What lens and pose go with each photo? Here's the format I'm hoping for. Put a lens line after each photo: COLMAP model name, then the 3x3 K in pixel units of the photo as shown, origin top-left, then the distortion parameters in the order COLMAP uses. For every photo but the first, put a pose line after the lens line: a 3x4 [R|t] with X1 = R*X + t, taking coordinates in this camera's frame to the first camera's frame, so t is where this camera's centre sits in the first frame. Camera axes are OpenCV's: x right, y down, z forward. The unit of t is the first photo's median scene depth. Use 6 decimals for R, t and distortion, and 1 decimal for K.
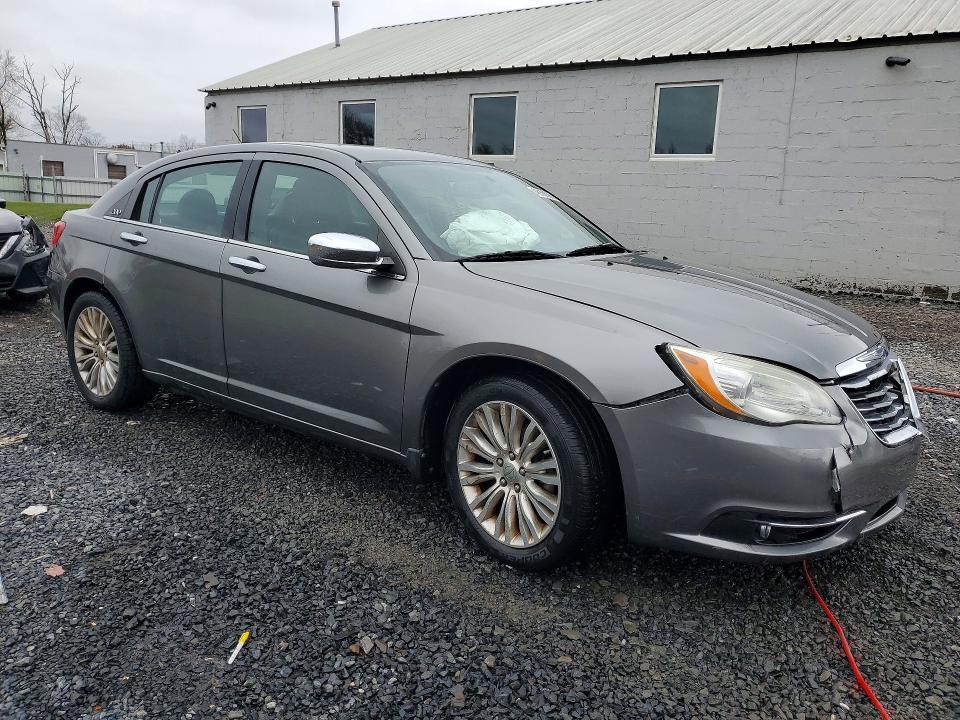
lens RADIAL K [[734.3, 0, 480.4], [0, 734.3, 359.6], [0, 0, 1]] dist [0.010060, 0.013521]
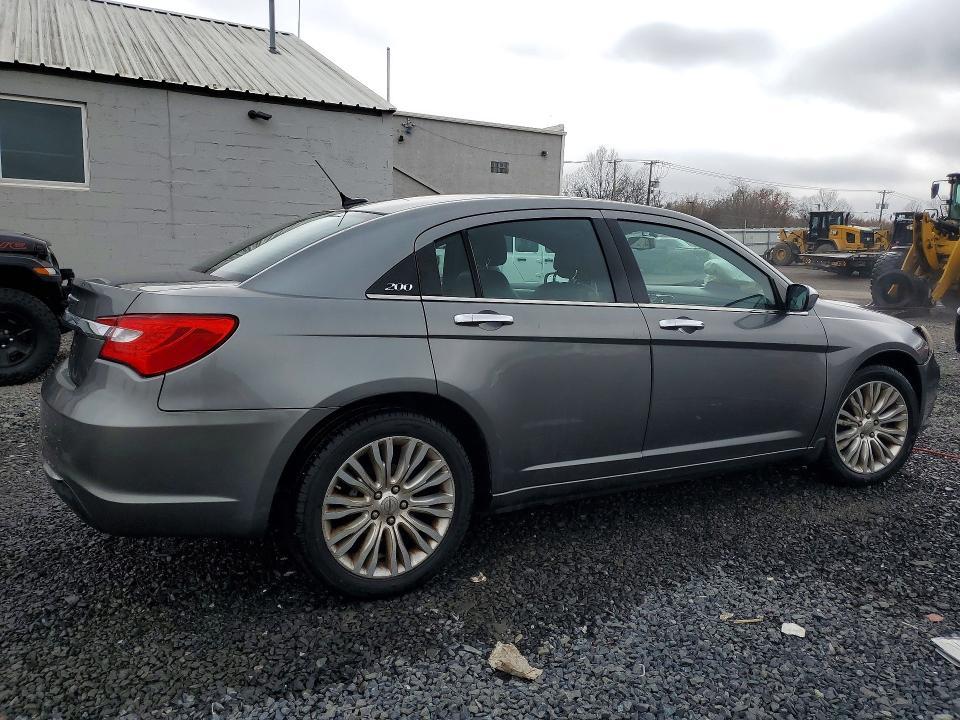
lens RADIAL K [[734.3, 0, 480.6], [0, 734.3, 360.8], [0, 0, 1]] dist [0.010060, 0.013521]
pose [[0.417589, -0.165947, 0.893354, -0.381038], [0.192629, 0.977002, 0.091443, -0.064565], [-0.887983, 0.133900, 0.439951, 0.232384]]
